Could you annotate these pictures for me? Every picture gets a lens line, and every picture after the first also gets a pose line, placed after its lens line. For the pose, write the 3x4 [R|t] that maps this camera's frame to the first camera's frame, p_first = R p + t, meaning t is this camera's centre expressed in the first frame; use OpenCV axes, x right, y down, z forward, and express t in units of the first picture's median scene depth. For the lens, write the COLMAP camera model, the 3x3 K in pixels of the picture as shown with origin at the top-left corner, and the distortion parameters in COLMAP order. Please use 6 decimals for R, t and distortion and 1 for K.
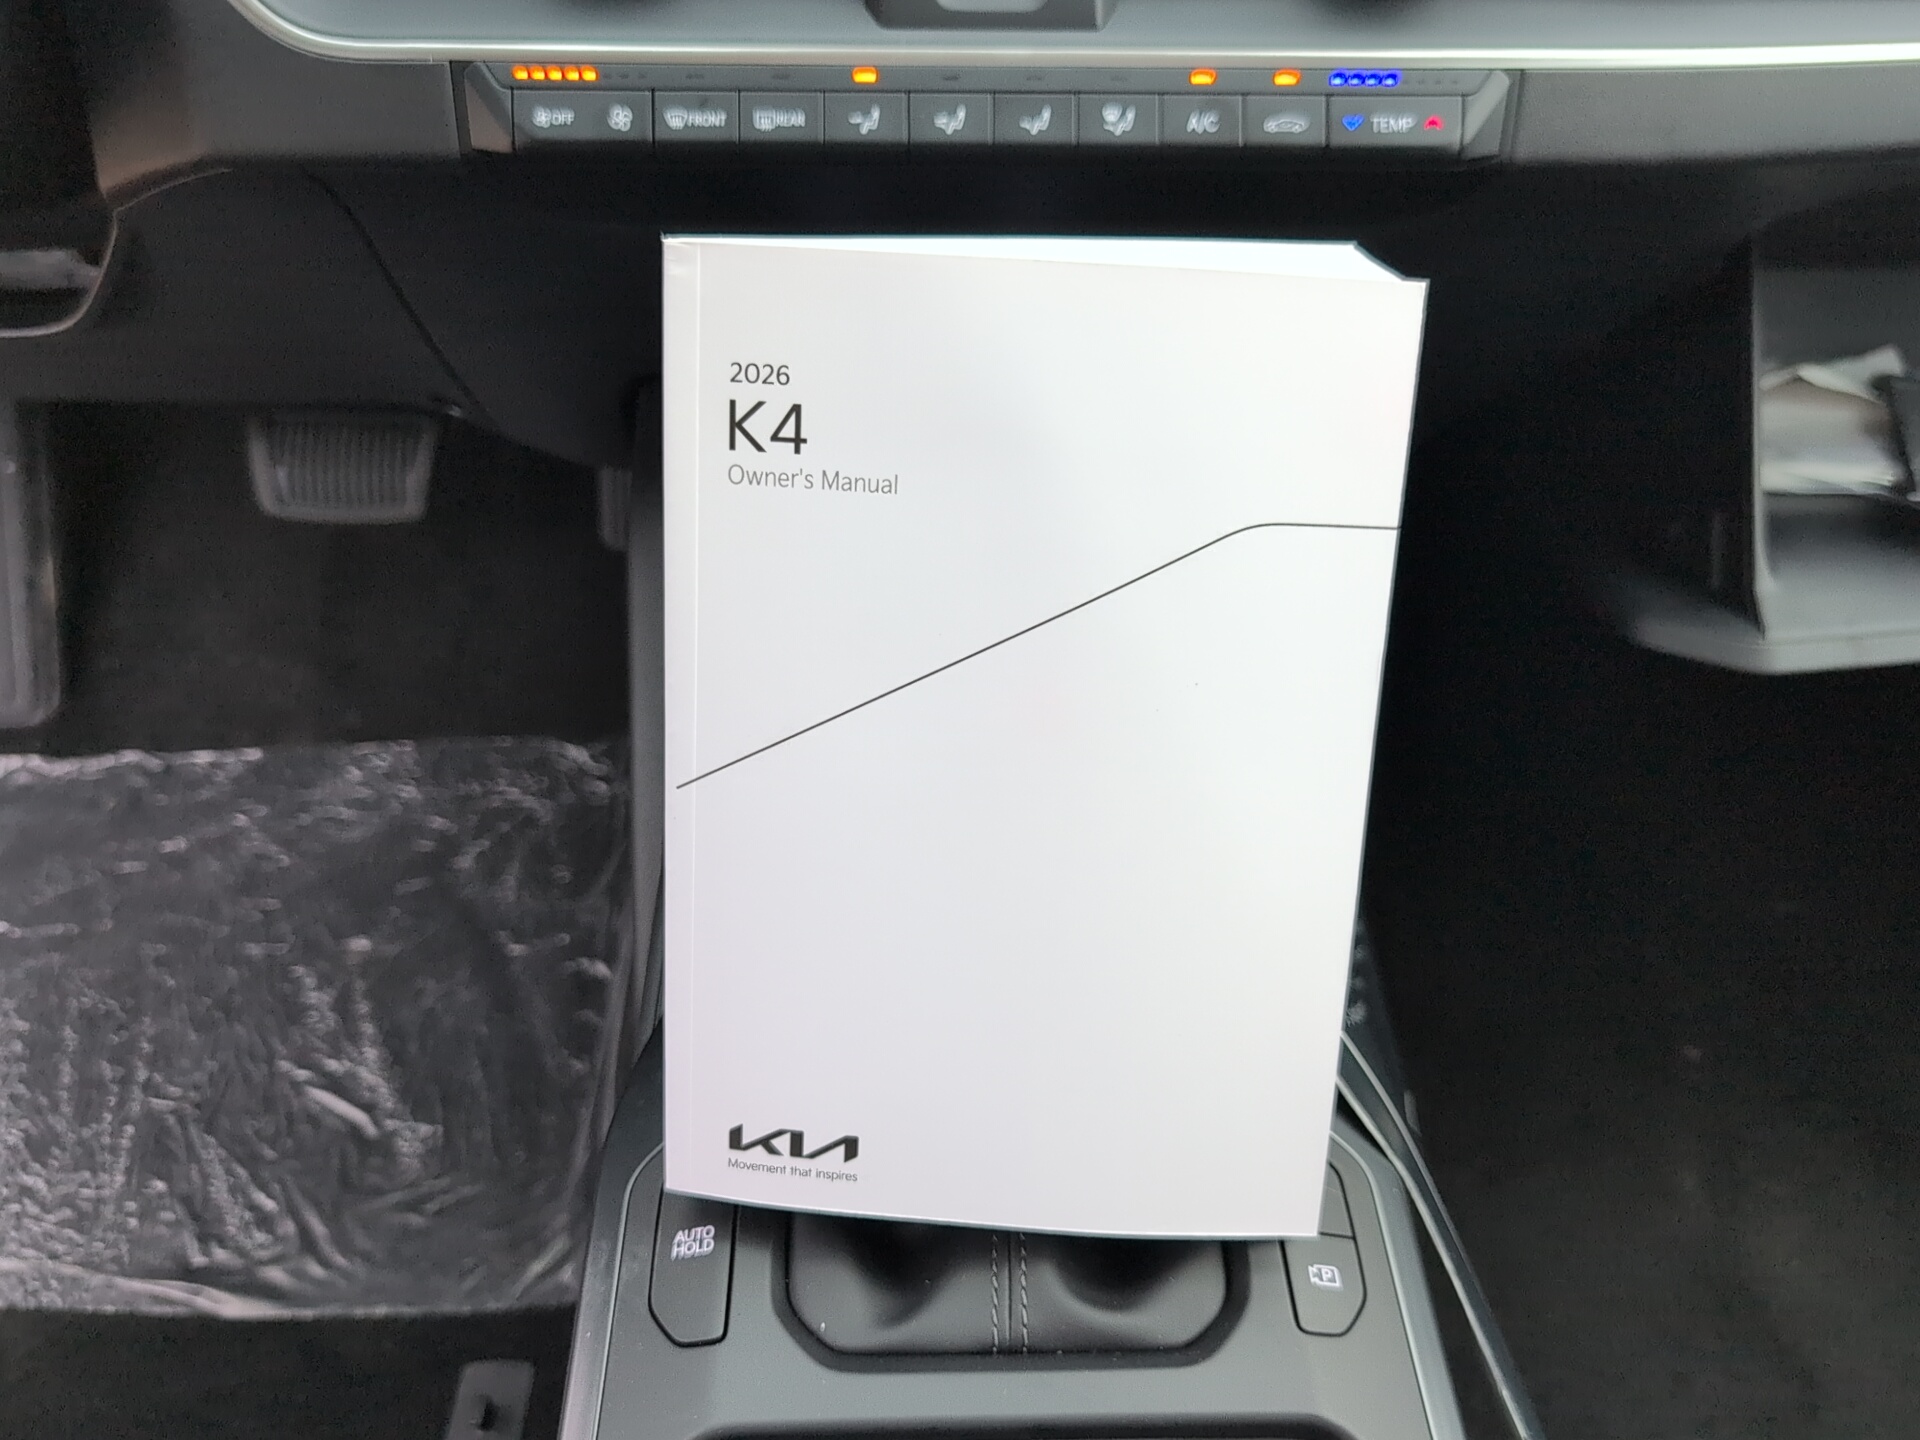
lens RADIAL K [[1568.7, 0, 960.0], [0, 1568.7, 720.0], [0, 0, 1]] dist [0.008406, -0.115015]
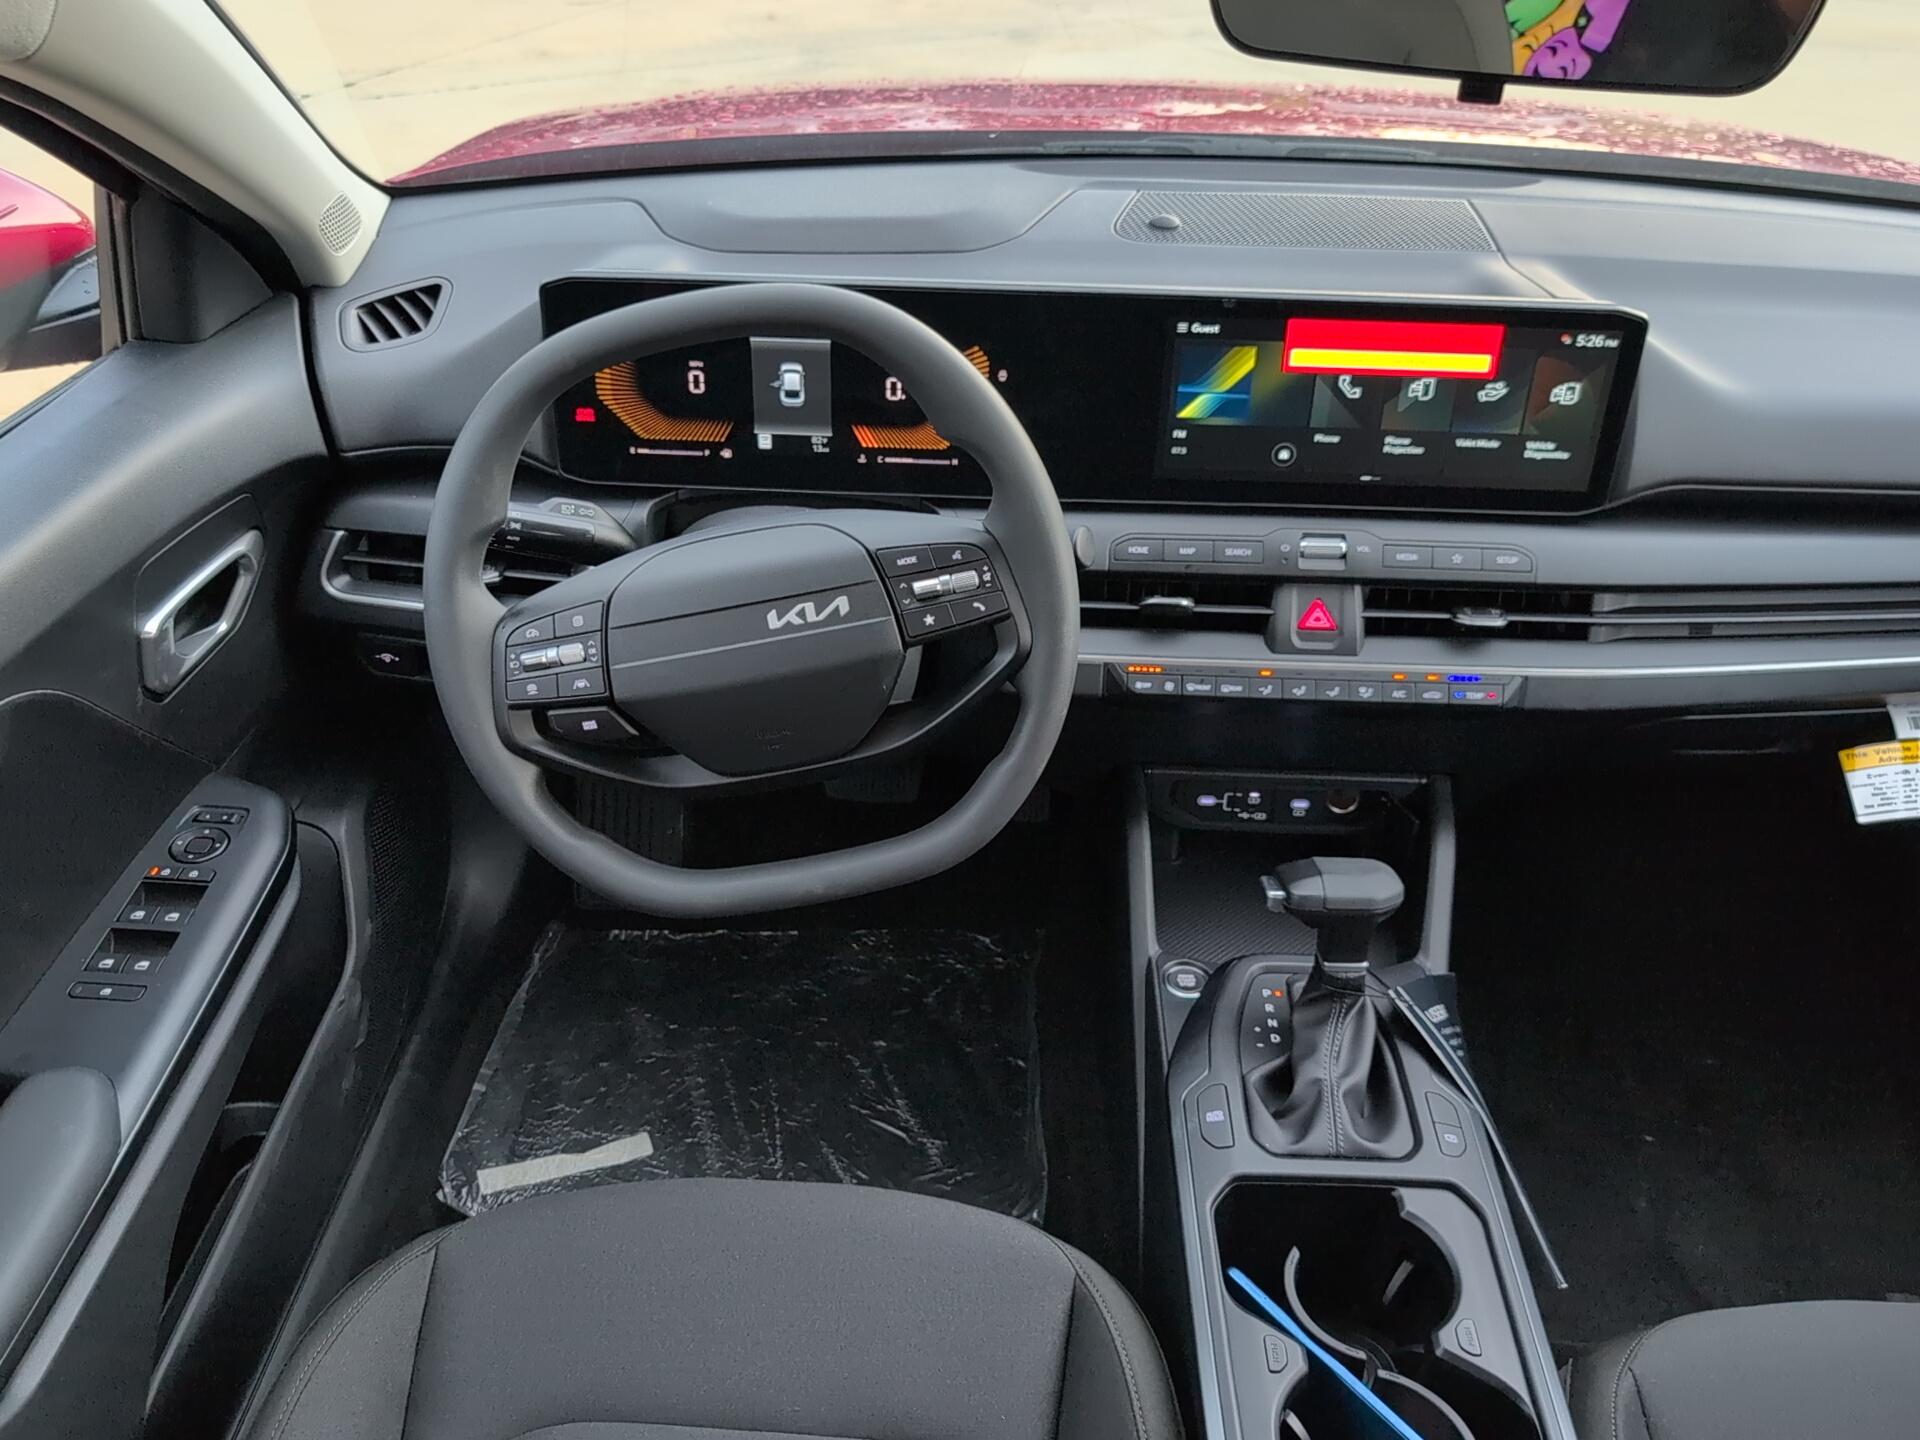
lens RADIAL K [[1568.7, 0, 960.0], [0, 1568.7, 720.0], [0, 0, 1]] dist [0.008406, -0.115015]
pose [[0.998102, 0.031930, -0.052658, -0.414367], [-0.038509, 0.990889, -0.129060, 0.014571], [0.048057, 0.130842, 0.990238, -1.524927]]
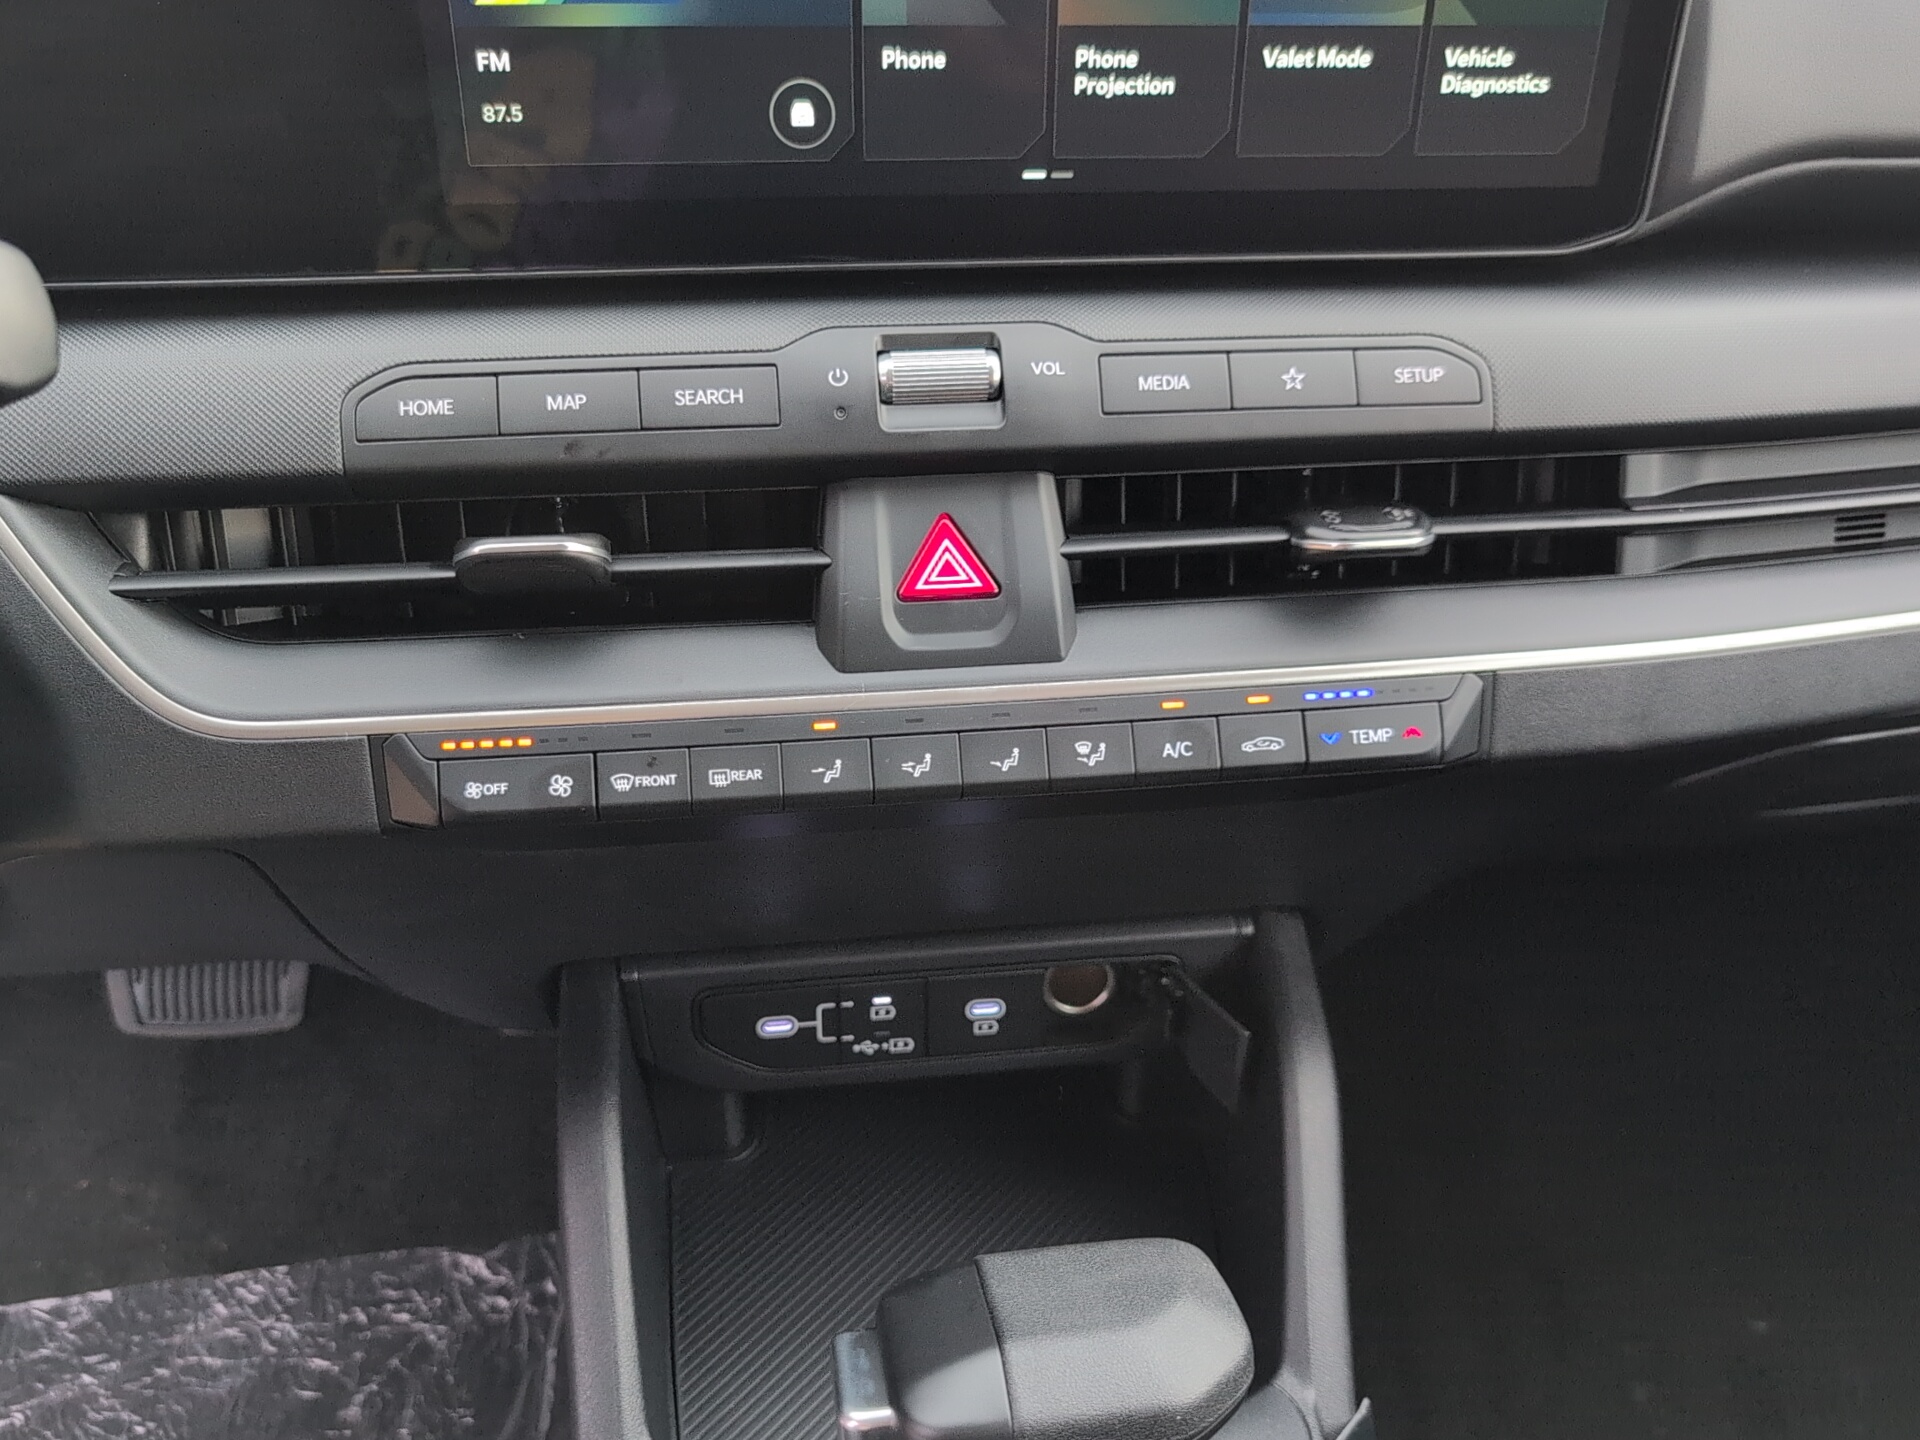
lens RADIAL K [[1558.9, 0, 960.0], [0, 1558.9, 720.0], [0, 0, 1]] dist [0.006395, -0.034257]
pose [[0.993702, -0.059362, 0.095034, -0.066978], [0.075256, 0.981949, -0.173528, -0.241309], [-0.083018, 0.179587, 0.980233, 0.071316]]
